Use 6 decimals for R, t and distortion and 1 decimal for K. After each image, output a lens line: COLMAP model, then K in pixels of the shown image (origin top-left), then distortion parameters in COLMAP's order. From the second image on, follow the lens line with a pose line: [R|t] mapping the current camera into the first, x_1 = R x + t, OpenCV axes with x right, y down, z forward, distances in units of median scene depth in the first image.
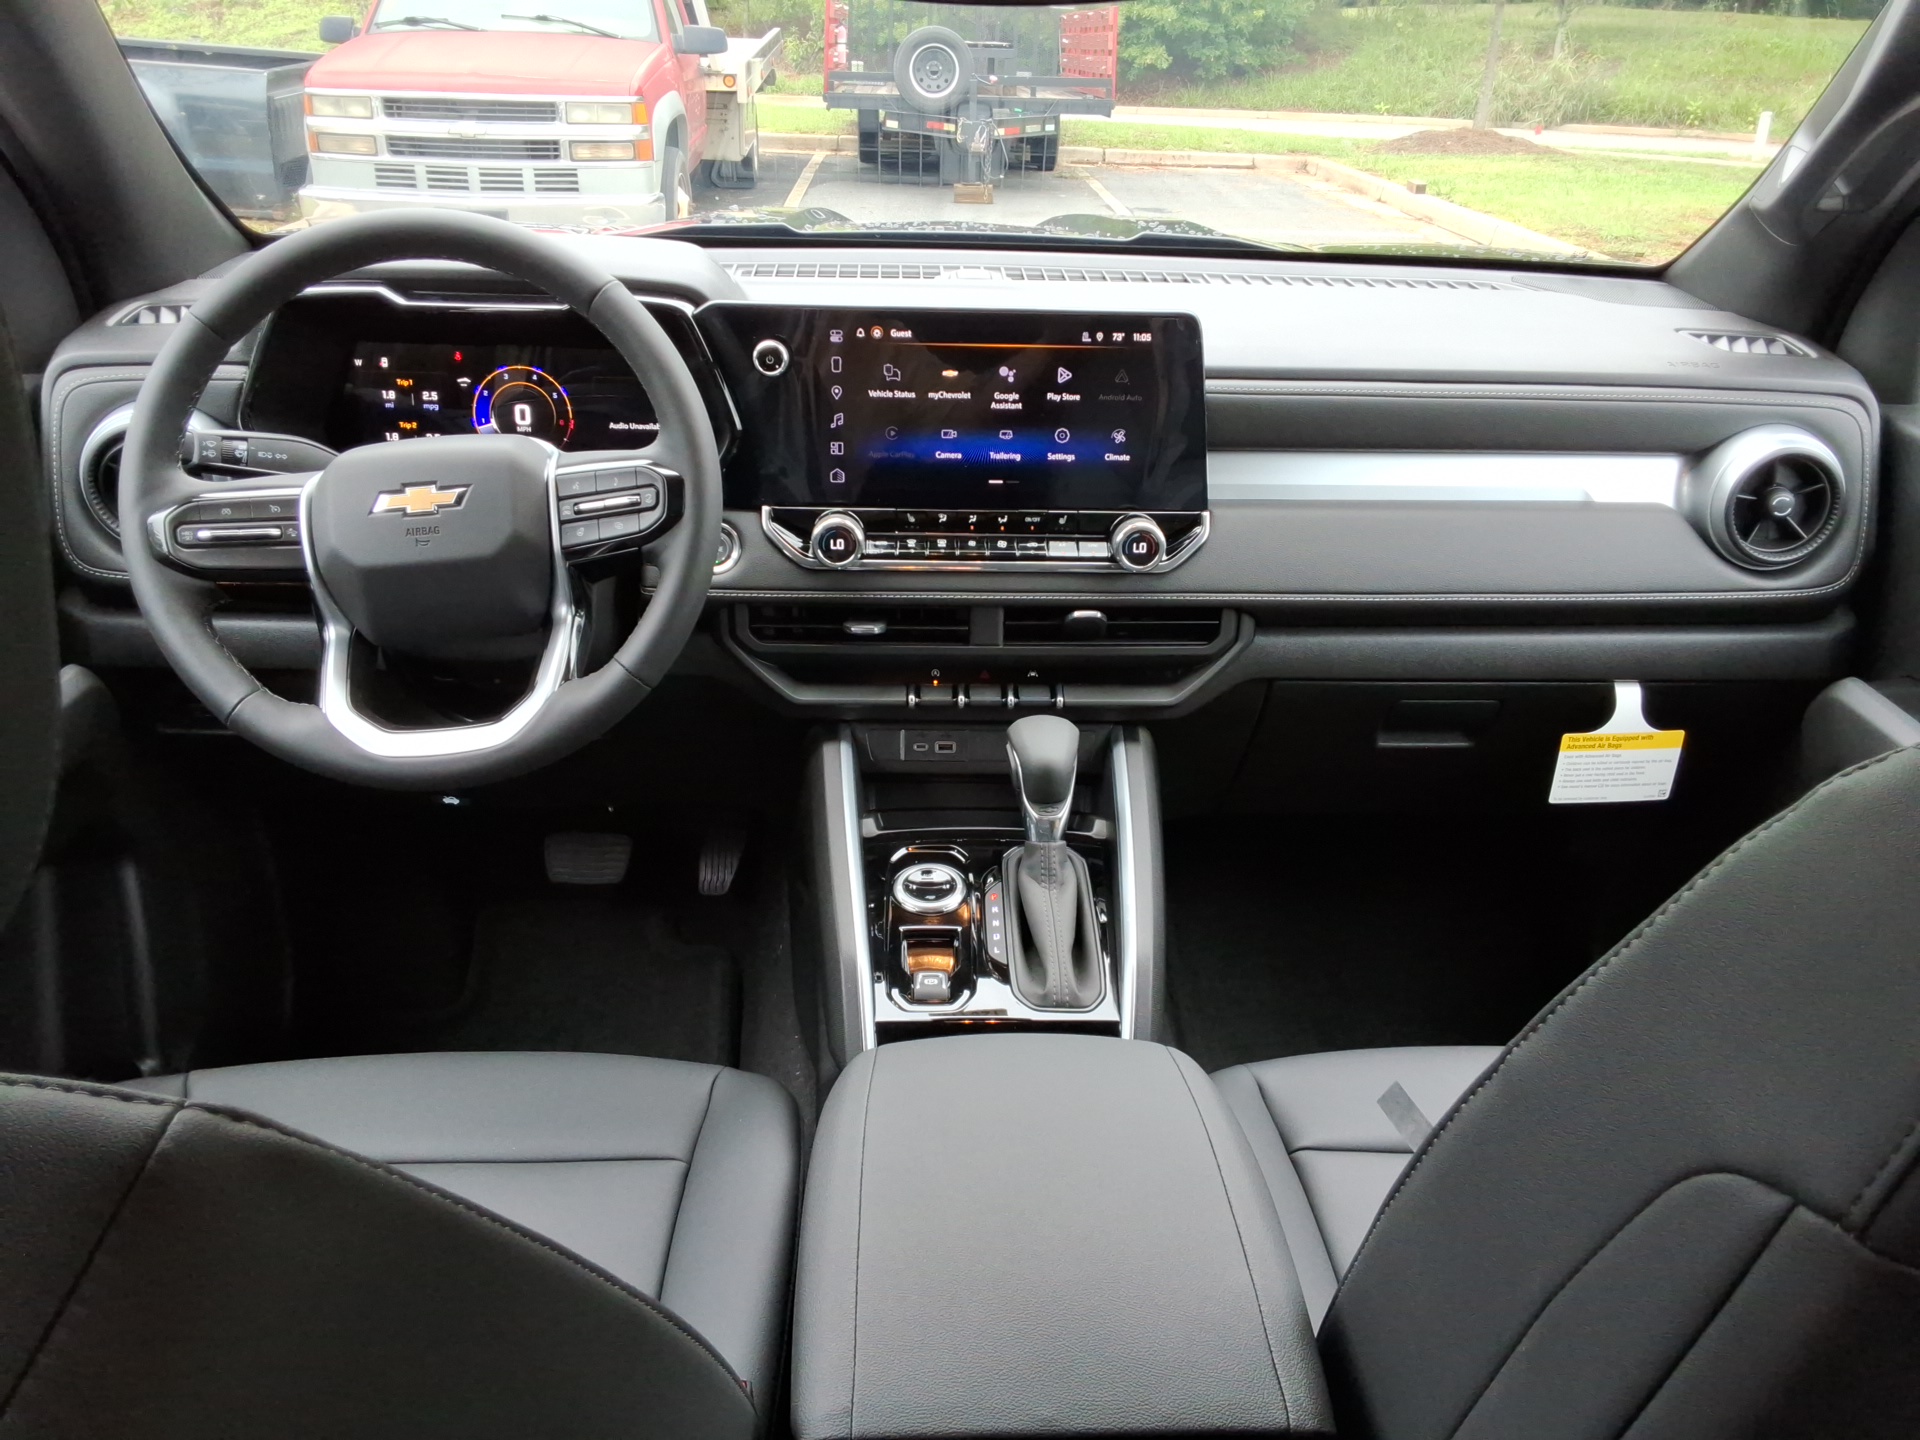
lens RADIAL K [[1536.9, 0, 1005.4], [0, 1536.9, 725.7], [0, 0, 1]] dist [0.090107, -0.140526]
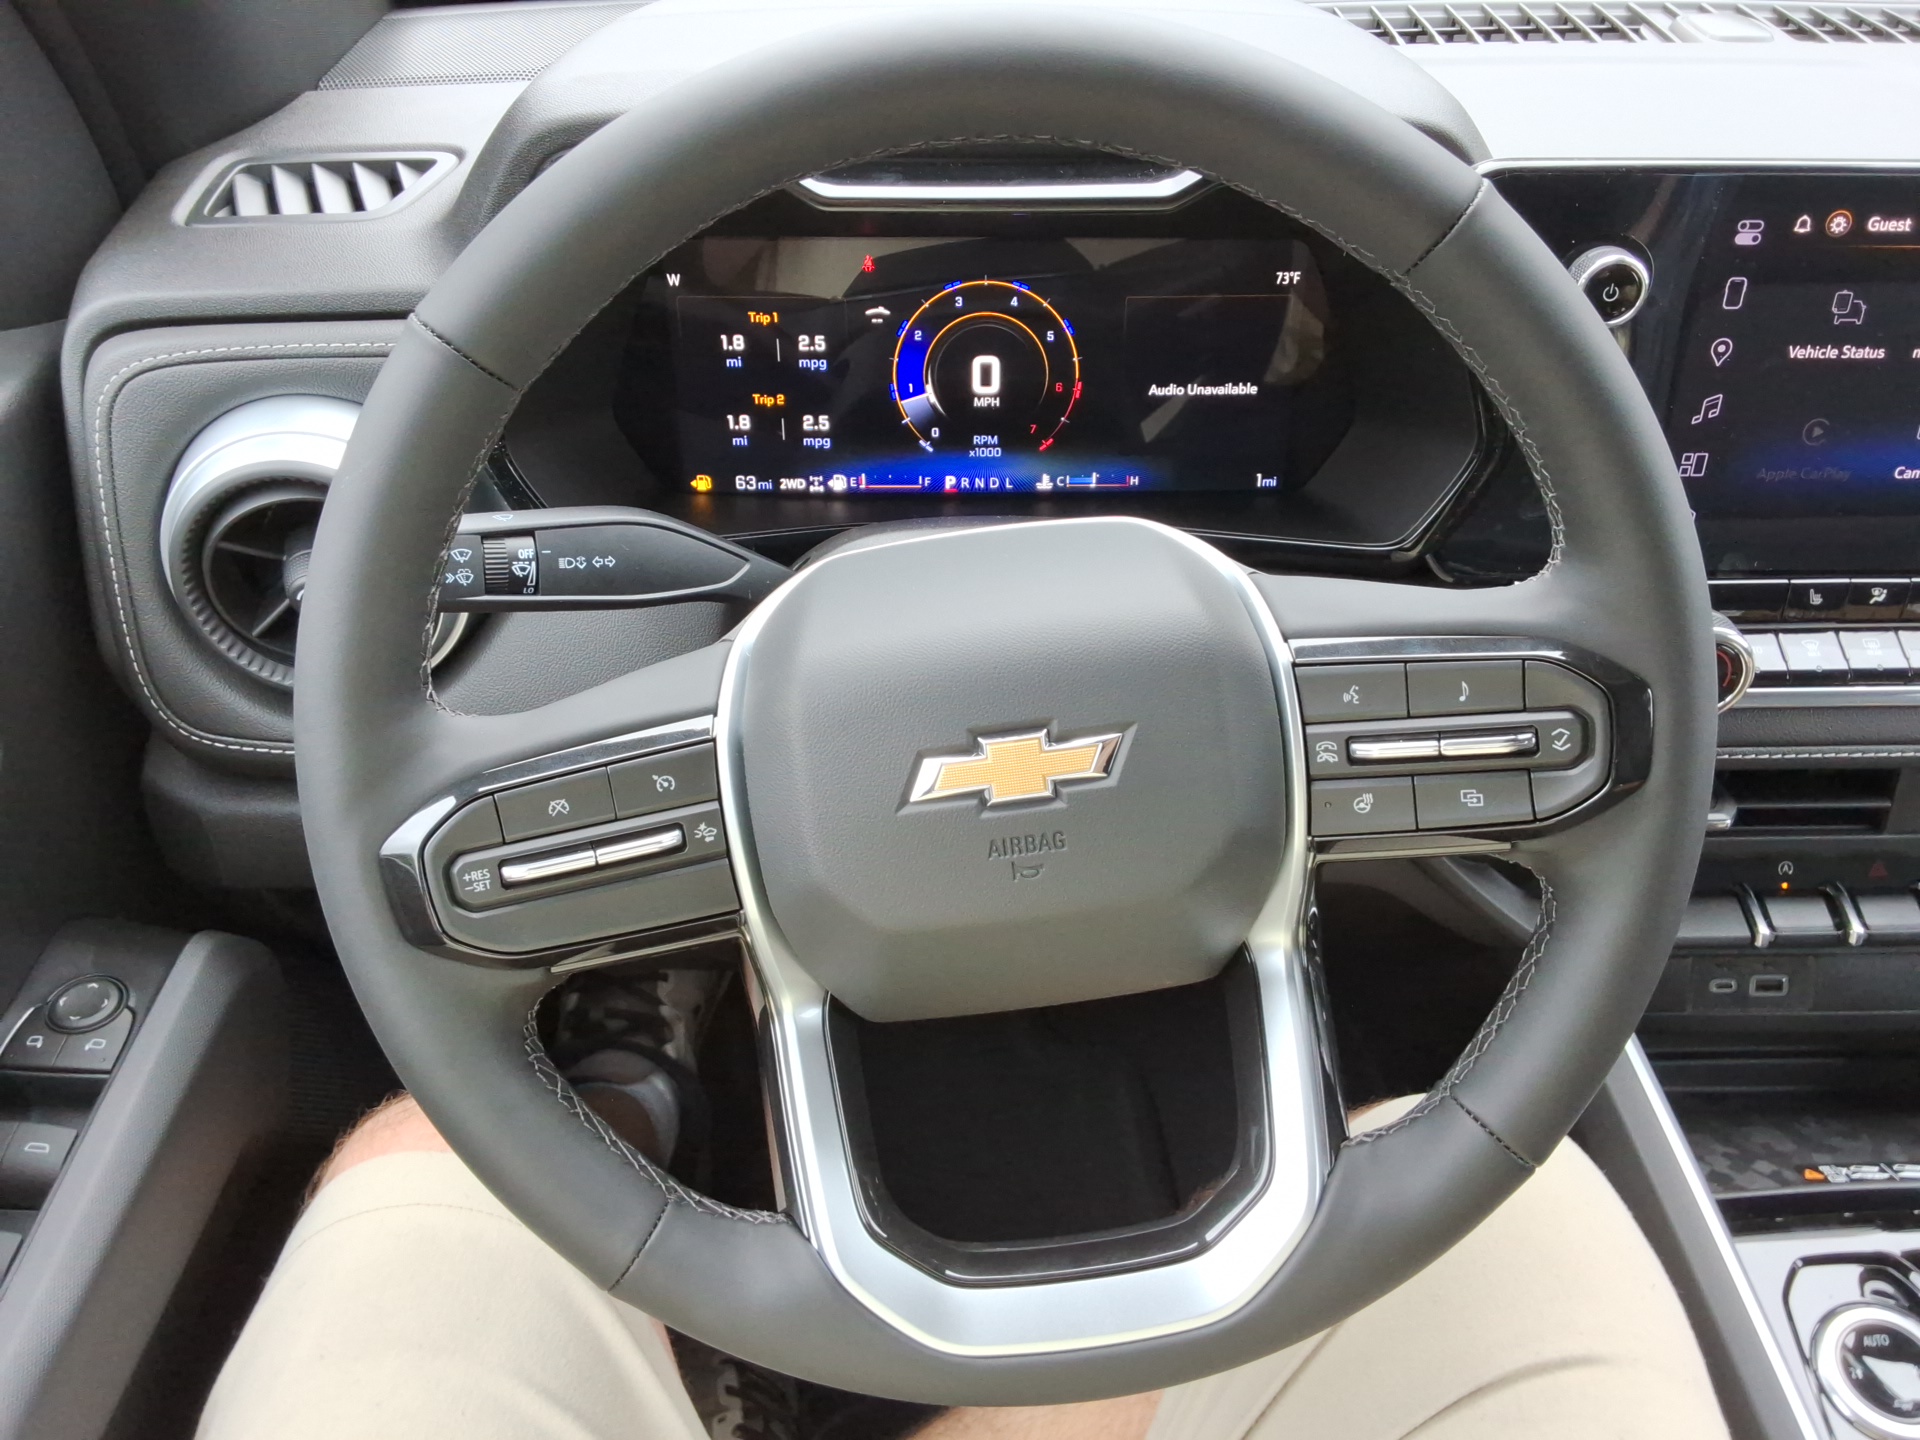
lens RADIAL K [[1536.9, 0, 992.7], [0, 1536.9, 707.2], [0, 0, 1]] dist [0.090107, -0.140526]
pose [[0.999595, -0.007820, -0.027353, -0.312270], [0.012847, 0.981945, 0.188729, -0.199186], [0.025383, -0.189004, 0.981648, 0.504471]]
